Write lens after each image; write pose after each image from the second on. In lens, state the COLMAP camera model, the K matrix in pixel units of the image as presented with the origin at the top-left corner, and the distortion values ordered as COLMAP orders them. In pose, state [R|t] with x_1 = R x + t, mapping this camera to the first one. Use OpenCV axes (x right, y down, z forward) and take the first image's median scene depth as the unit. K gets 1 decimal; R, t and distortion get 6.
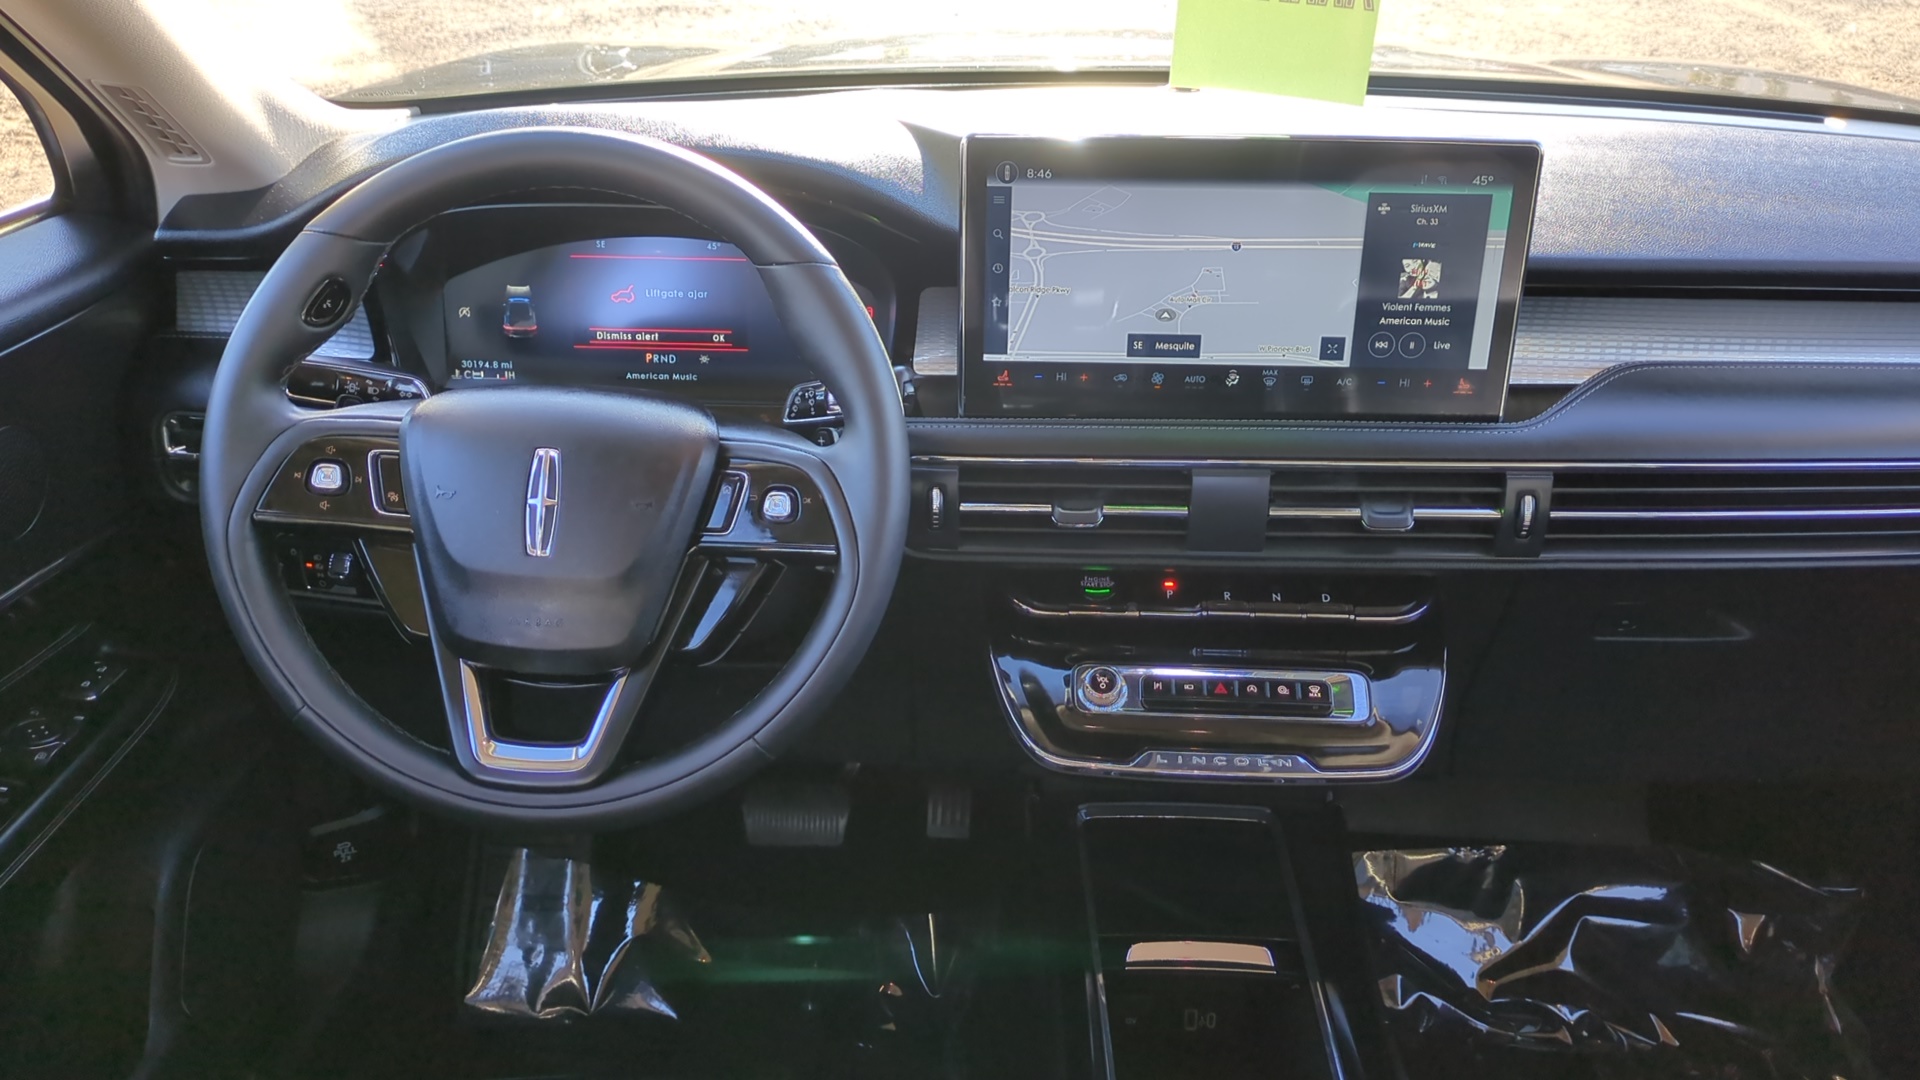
lens RADIAL K [[1651.5, 0, 965.9], [0, 1651.5, 540.6], [0, 0, 1]] dist [0.087425, -0.104641]
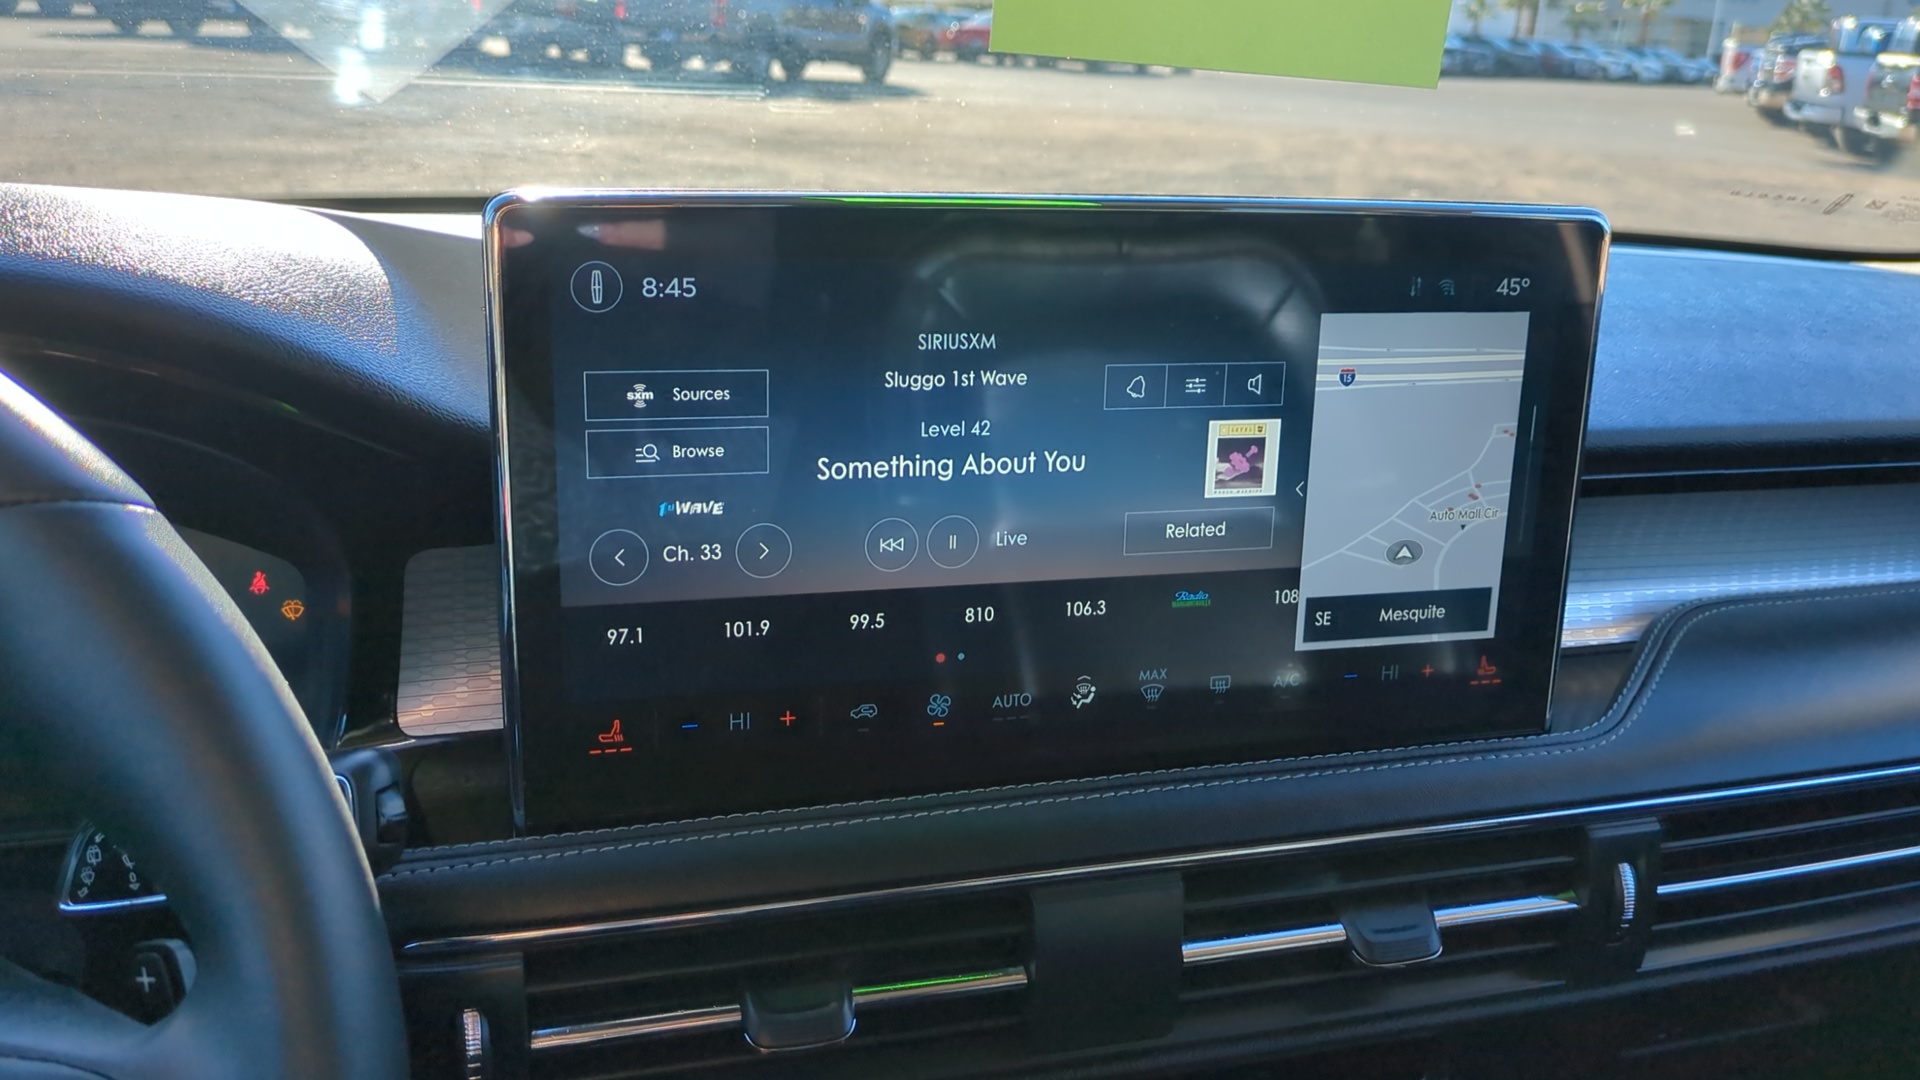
lens RADIAL K [[1625.2, 0, 977.7], [0, 1625.2, 538.8], [0, 0, 1]] dist [0.071395, -0.122633]
pose [[0.952710, -0.062542, 0.297375, -0.011862], [0.105708, 0.985683, -0.131359, -0.083294], [-0.284902, 0.156583, 0.945681, 0.547736]]
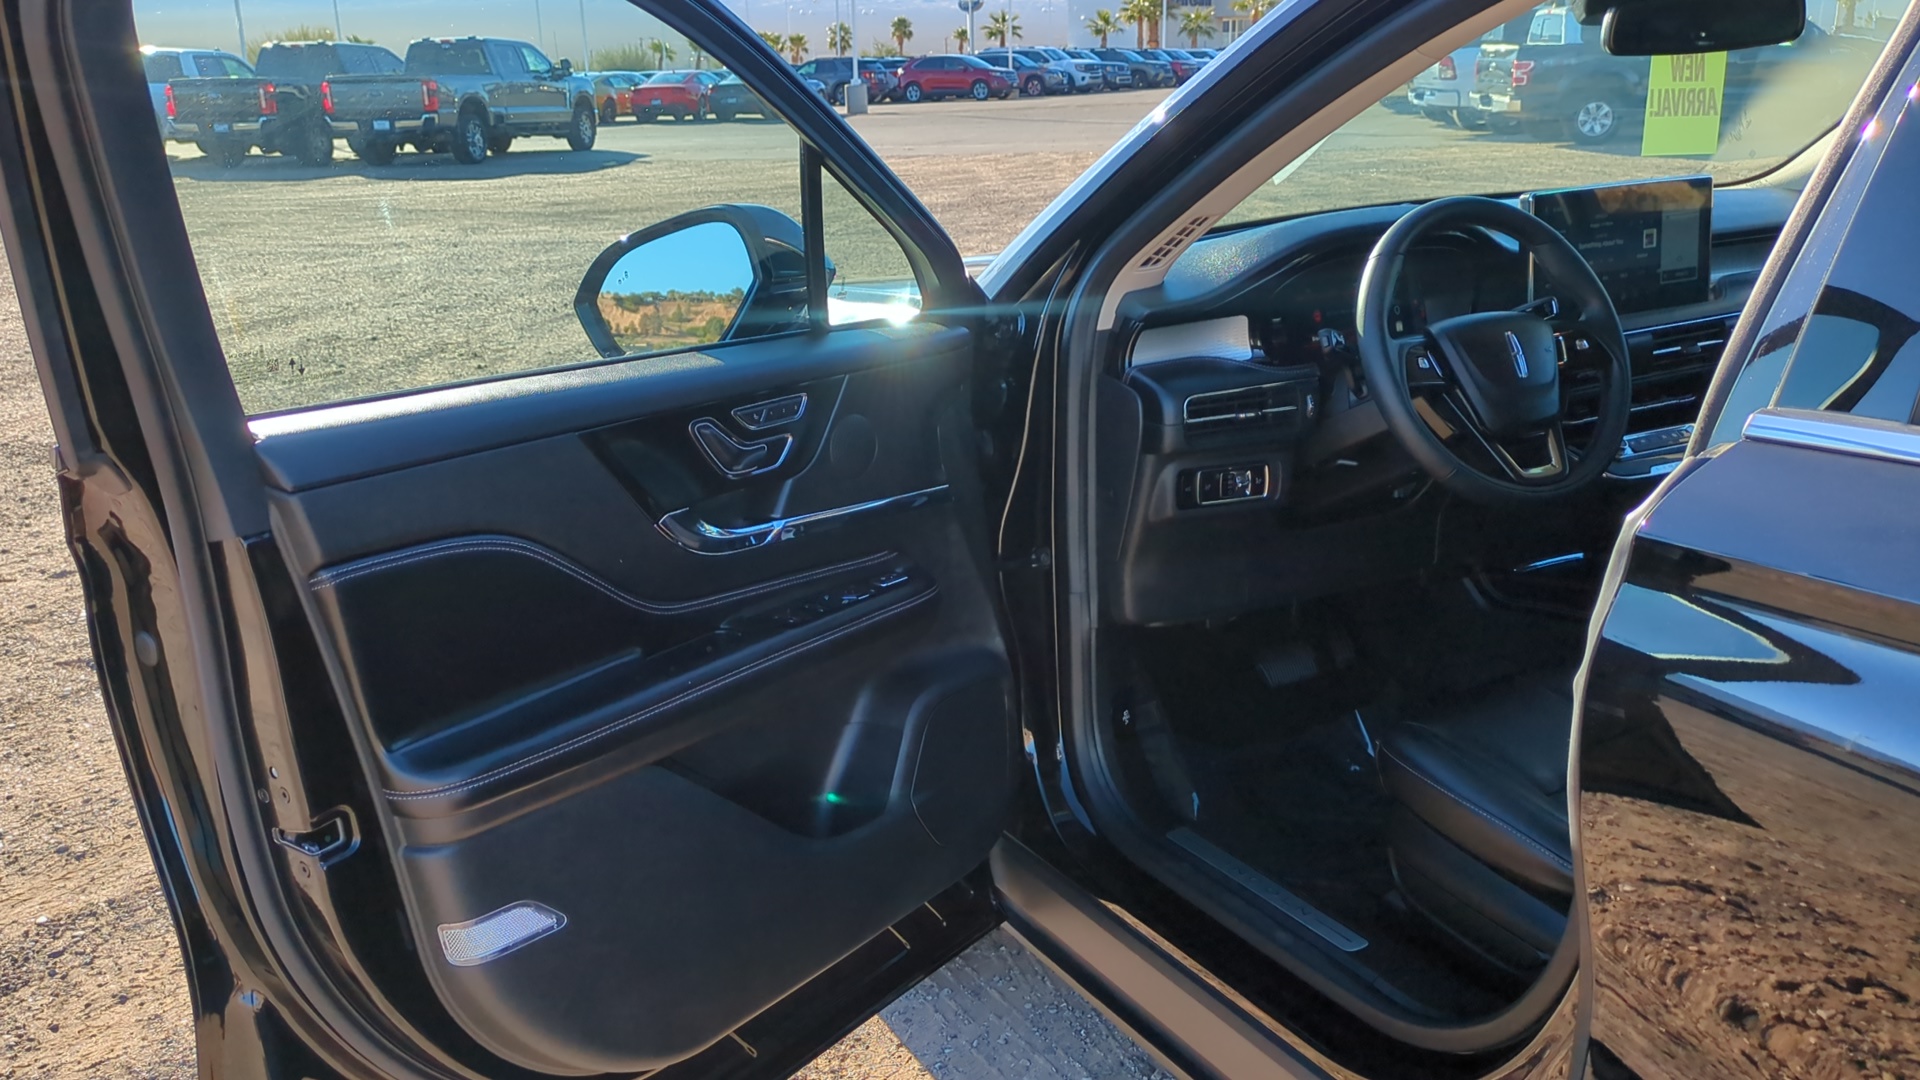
lens RADIAL K [[1651.5, 0, 965.9], [0, 1651.5, 540.6], [0, 0, 1]] dist [0.087425, -0.104641]
pose [[0.866766, -0.182046, 0.464301, -1.665781], [0.266855, 0.955802, -0.123414, 0.249414], [-0.421313, 0.230872, 0.877037, -0.479231]]
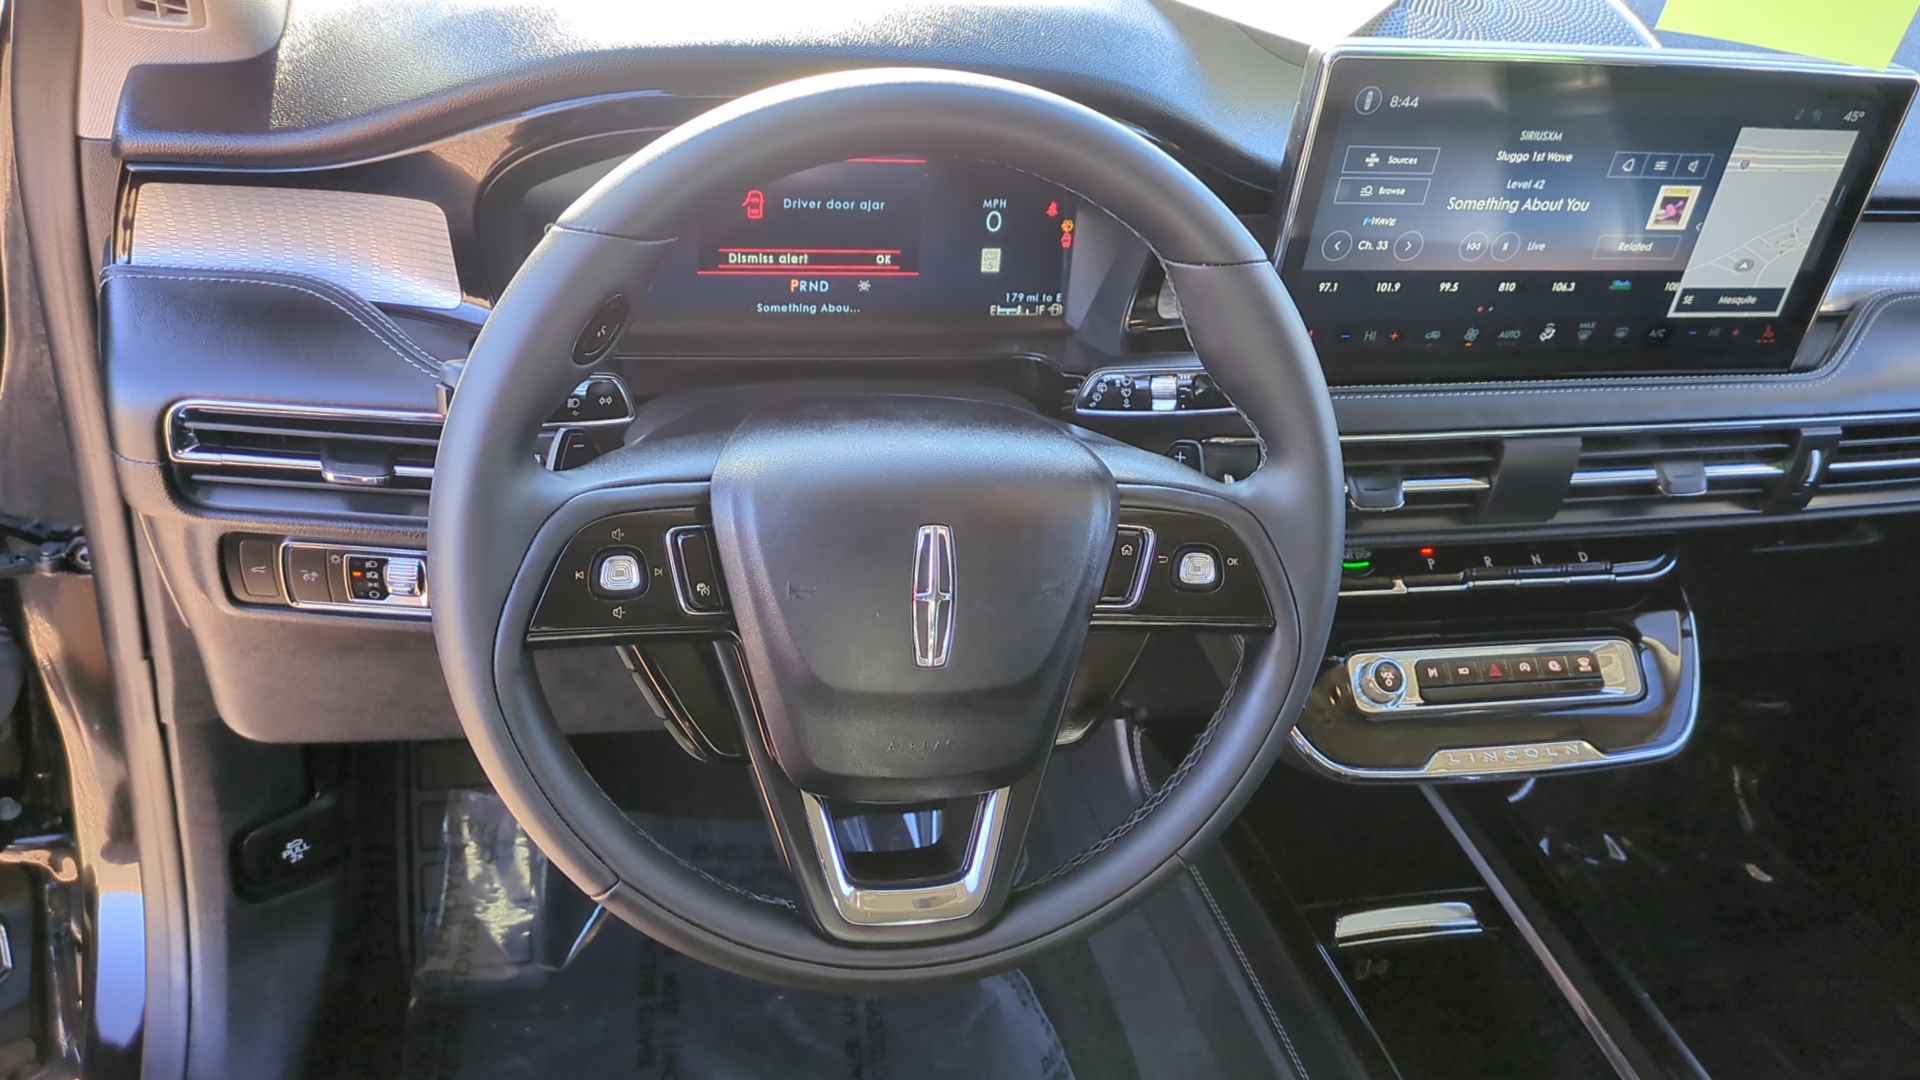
lens RADIAL K [[1644.3, 0, 969.7], [0, 1644.3, 542.2], [0, 0, 1]] dist [0.072286, -0.101254]
pose [[0.958329, -0.063145, 0.278601, -0.380634], [0.004359, 0.978382, 0.206758, -0.172342], [-0.285634, -0.196928, 0.937887, 0.255684]]
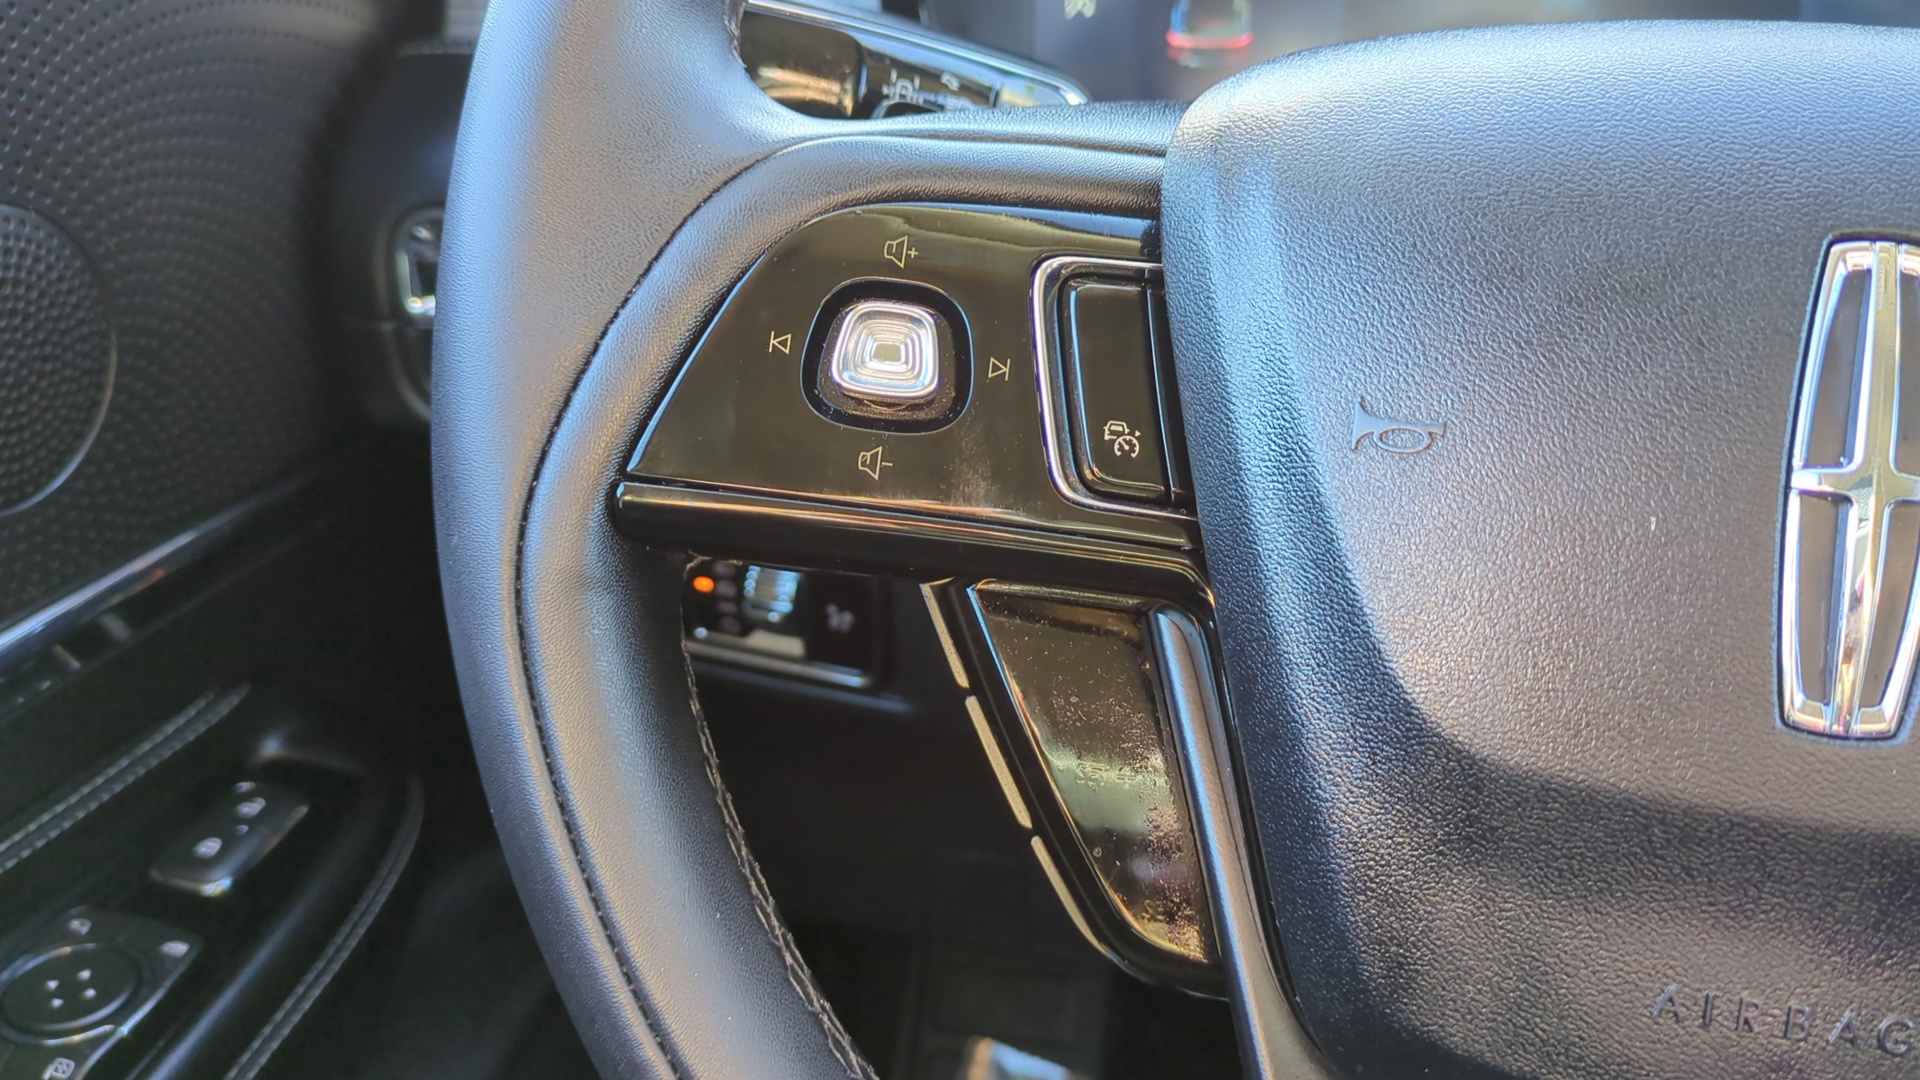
lens RADIAL K [[1651.5, 0, 965.9], [0, 1651.5, 540.6], [0, 0, 1]] dist [0.087425, -0.104641]
pose [[0.985589, 0.047834, -0.162254, -0.286440], [-0.043437, 0.998589, 0.030546, -0.014944], [0.163486, -0.023058, 0.986276, 0.652643]]
